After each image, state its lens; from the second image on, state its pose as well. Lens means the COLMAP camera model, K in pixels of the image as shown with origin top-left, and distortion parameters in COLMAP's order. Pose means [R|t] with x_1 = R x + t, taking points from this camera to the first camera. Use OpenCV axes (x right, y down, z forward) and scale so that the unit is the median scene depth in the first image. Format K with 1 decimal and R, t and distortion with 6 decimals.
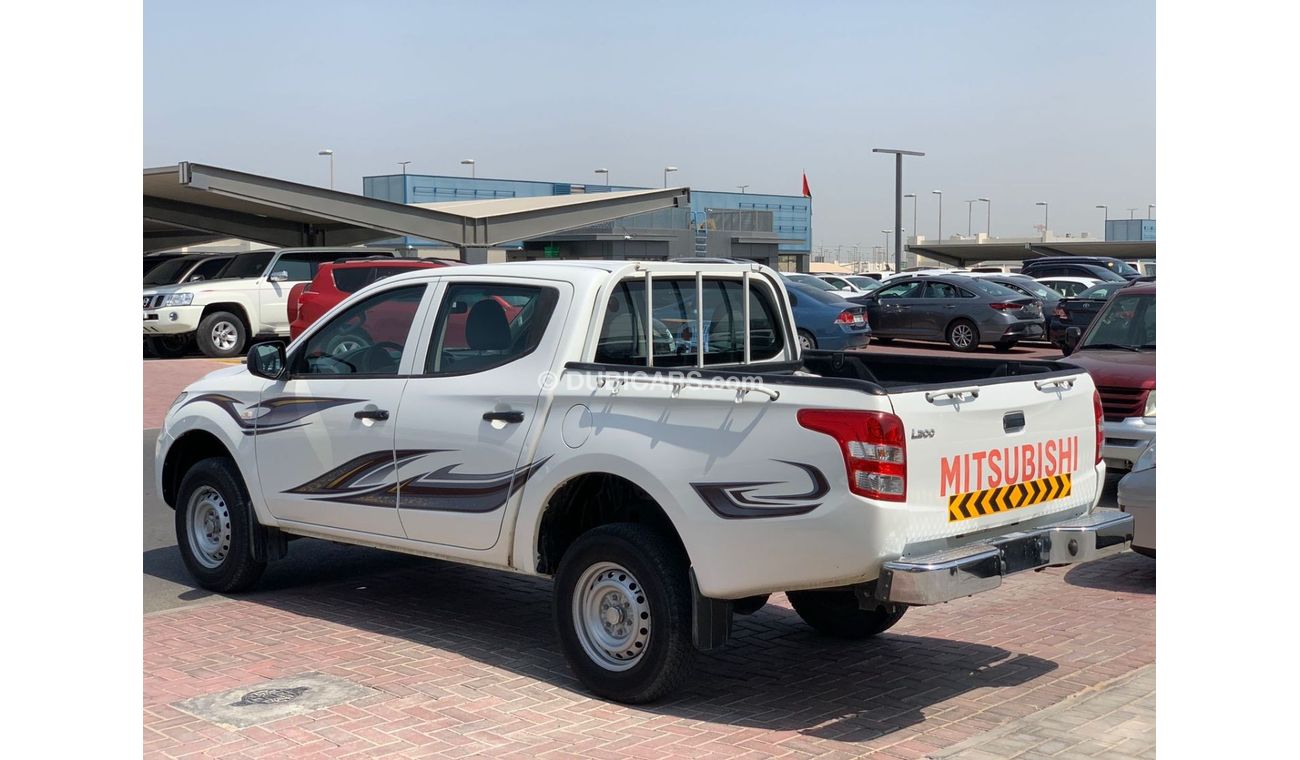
lens RADIAL K [[1519.4, 0, 648.6], [0, 1519.4, 316.3], [0, 0, 1]] dist [0.120770, 0.010015]
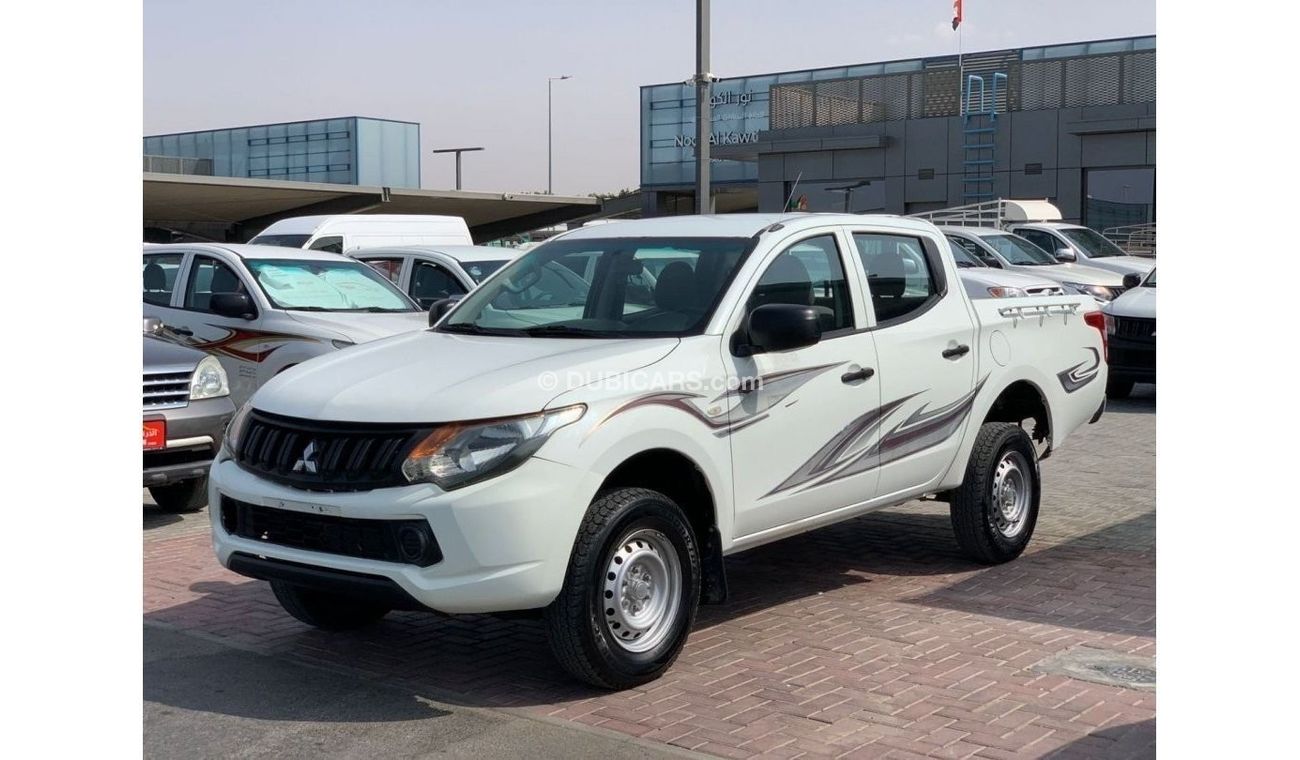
lens RADIAL K [[1519.4, 0, 648.6], [0, 1519.4, 316.3], [0, 0, 1]] dist [0.120770, 0.010015]
pose [[-0.100564, -0.031322, 0.994437, -1.081472], [0.041558, 0.998500, 0.035653, -0.009581], [-0.994062, 0.044912, -0.099111, 1.205689]]
